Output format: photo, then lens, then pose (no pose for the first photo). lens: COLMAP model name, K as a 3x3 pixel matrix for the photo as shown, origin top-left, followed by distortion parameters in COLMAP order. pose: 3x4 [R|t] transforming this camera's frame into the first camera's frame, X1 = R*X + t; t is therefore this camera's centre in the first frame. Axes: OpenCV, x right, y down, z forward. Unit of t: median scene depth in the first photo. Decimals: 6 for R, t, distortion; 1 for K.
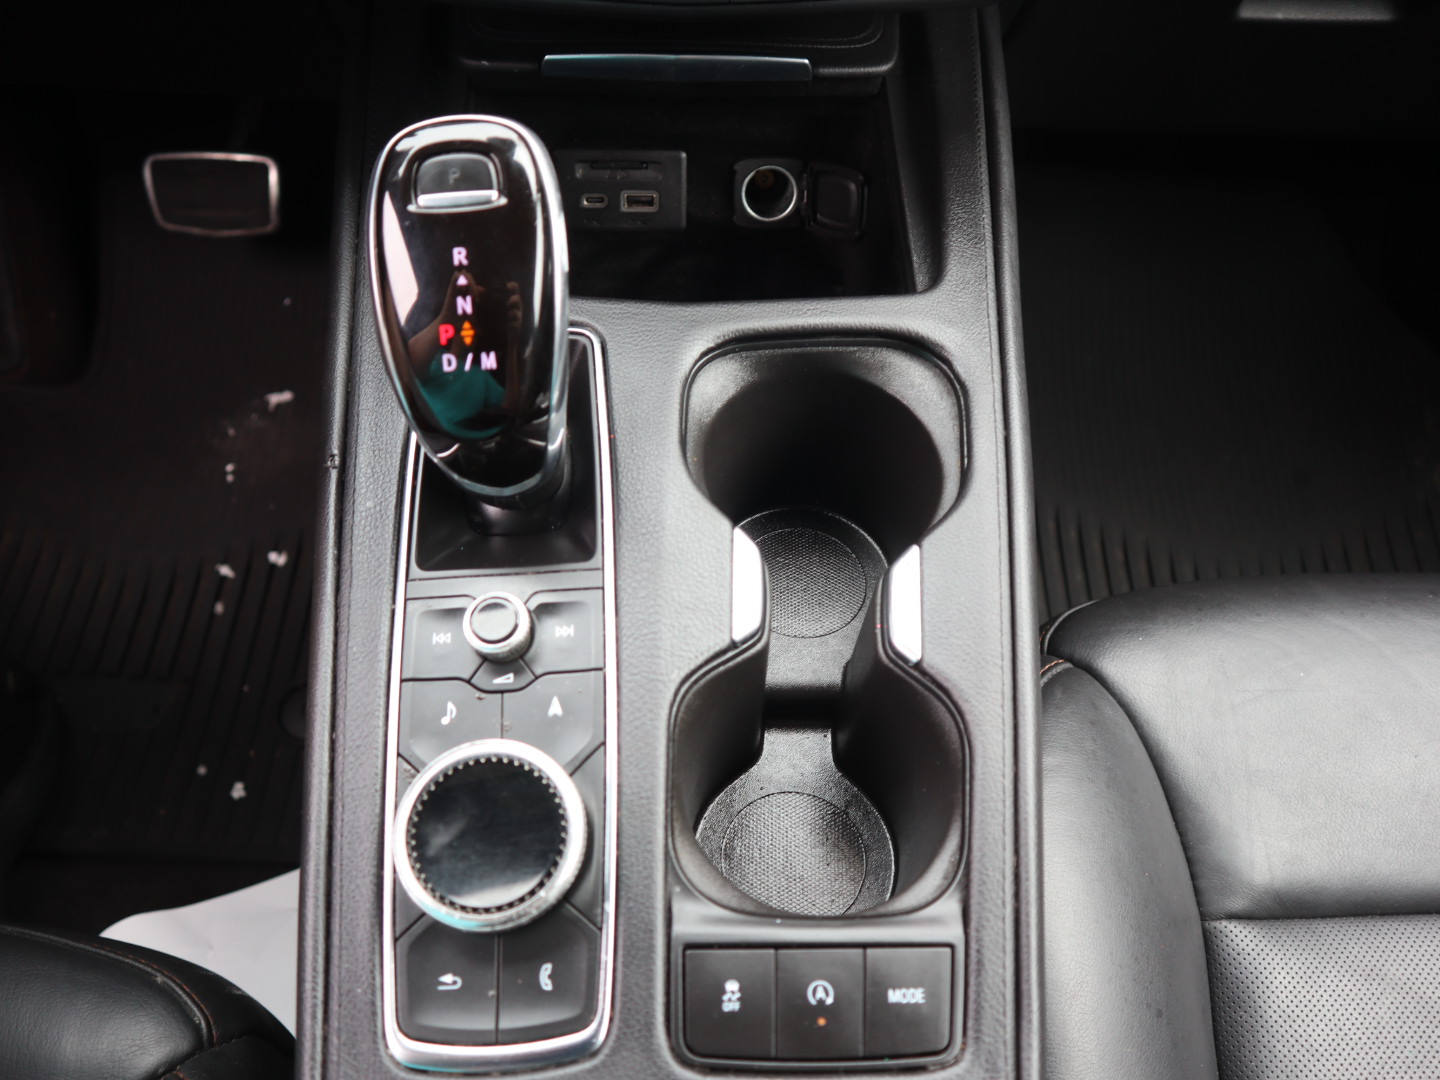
lens RADIAL K [[1110.5, 0, 720.0], [0, 1110.5, 540.0], [0, 0, 1]] dist [-0.118506, 0.073693]
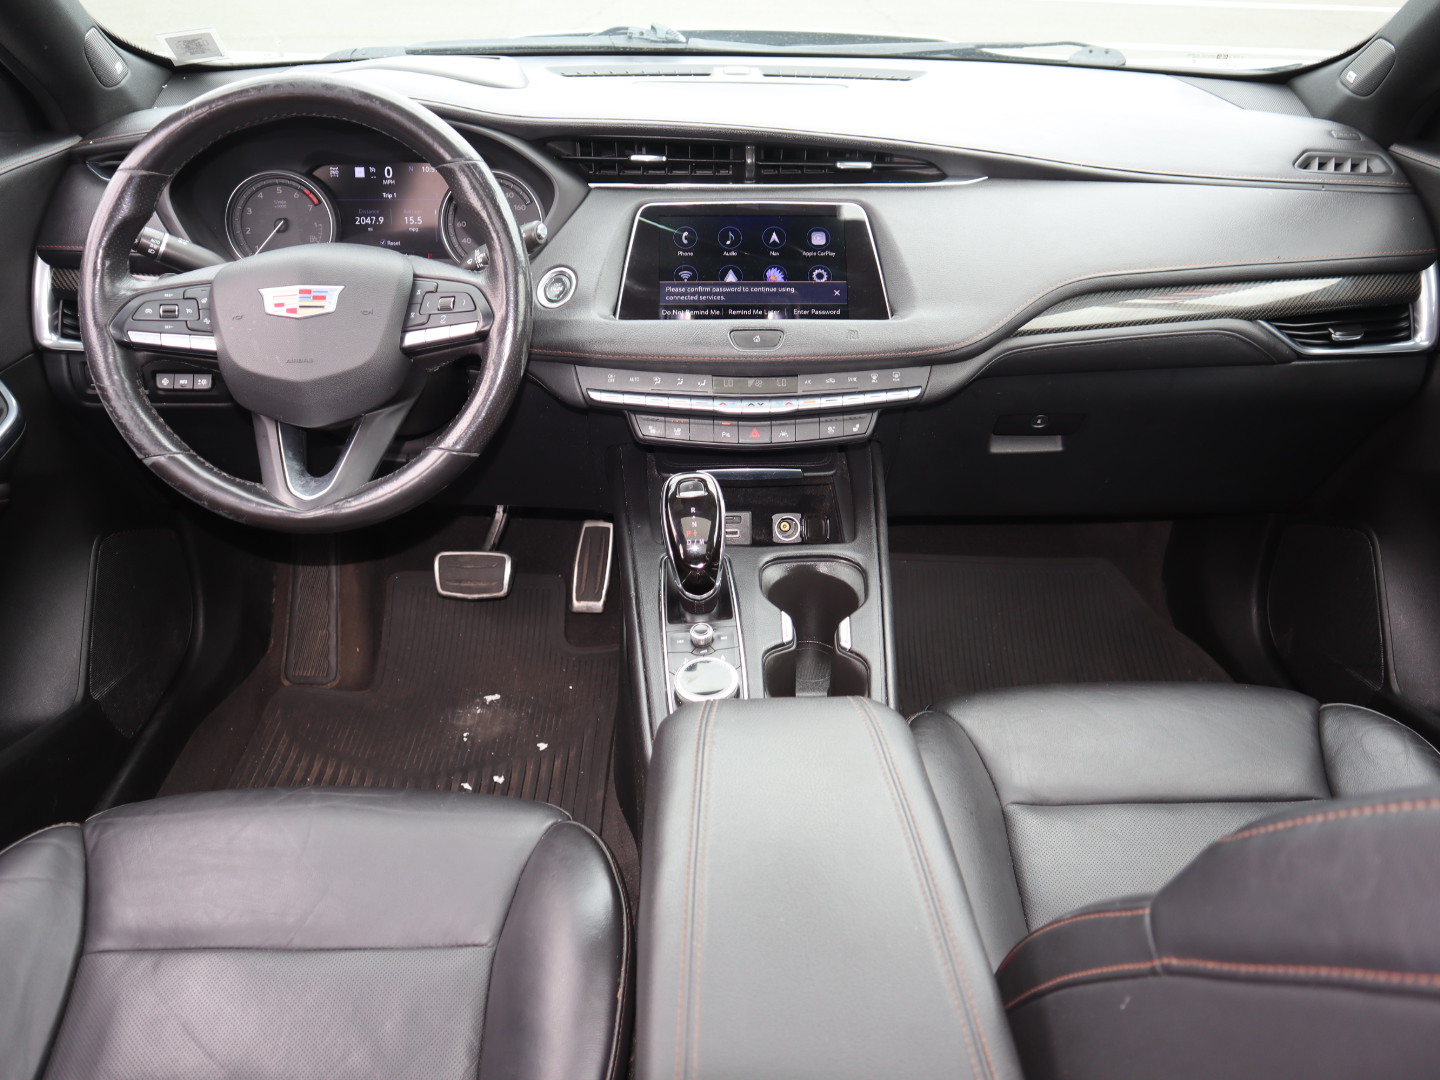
lens RADIAL K [[1110.5, 0, 720.0], [0, 1110.5, 540.0], [0, 0, 1]] dist [-0.118506, 0.073693]
pose [[0.999462, -0.030970, -0.010761, -0.102897], [0.023298, 0.901800, -0.431526, 0.997379], [0.023069, 0.431043, 0.902036, -1.542872]]
